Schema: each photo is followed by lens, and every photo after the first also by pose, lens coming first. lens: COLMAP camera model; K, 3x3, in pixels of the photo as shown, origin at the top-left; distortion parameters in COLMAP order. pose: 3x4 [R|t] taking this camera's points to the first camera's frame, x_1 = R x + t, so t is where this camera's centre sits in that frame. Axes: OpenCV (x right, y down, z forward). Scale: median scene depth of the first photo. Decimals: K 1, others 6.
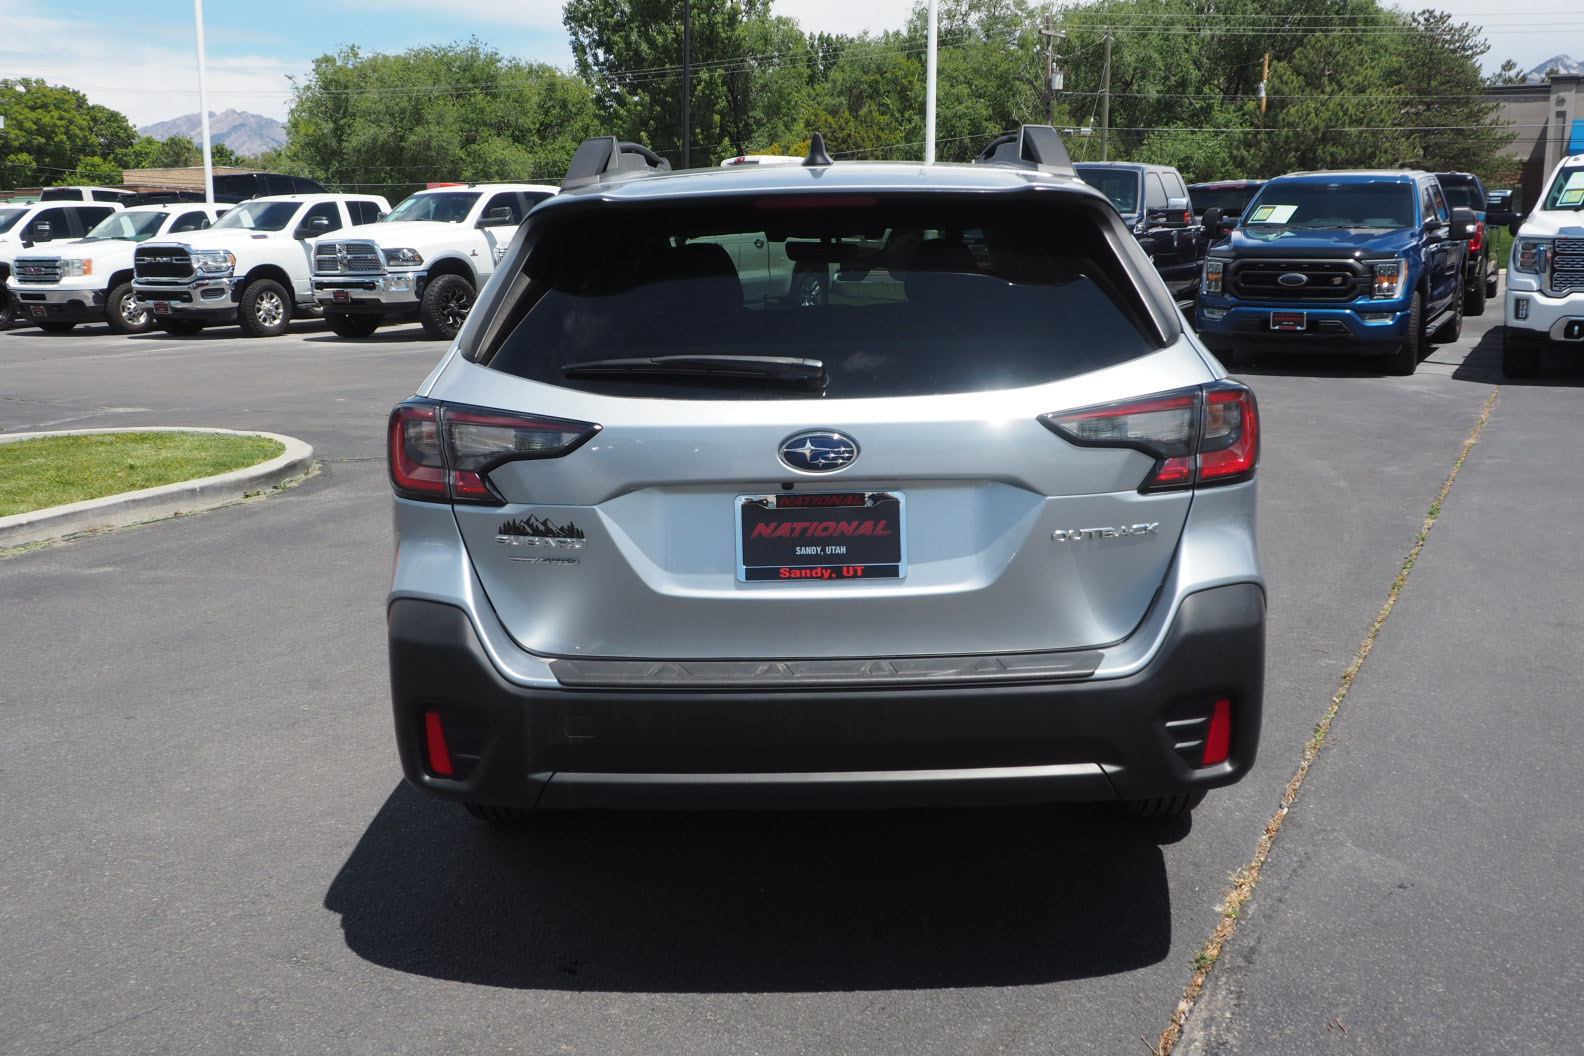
lens RADIAL K [[1566.8, 0, 714.9], [0, 1566.8, 496.3], [0, 0, 1]] dist [-0.013362, 0.000000]
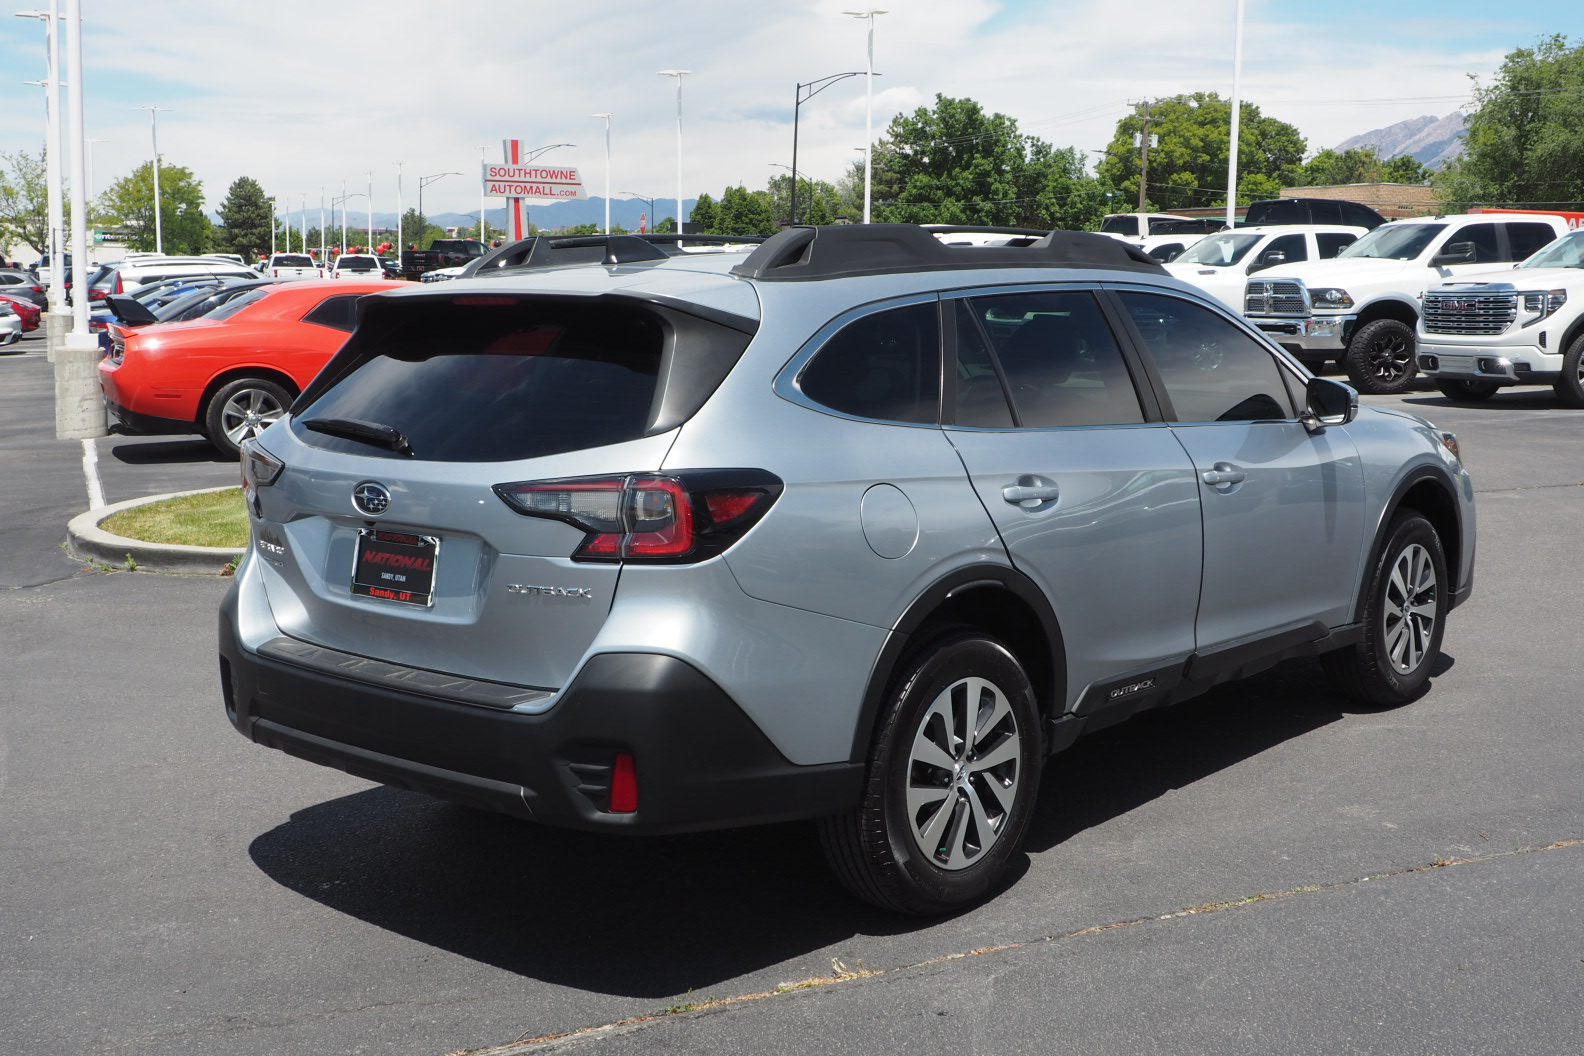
lens RADIAL K [[1759.0, 0, 727.3], [0, 1759.0, 487.6], [0, 0, 1]] dist [0.038779, 0.000000]
pose [[0.777706, 0.089382, -0.622241, 0.162683], [-0.111682, 0.993739, 0.003159, -0.010122], [0.618627, 0.067036, 0.782820, 0.006668]]
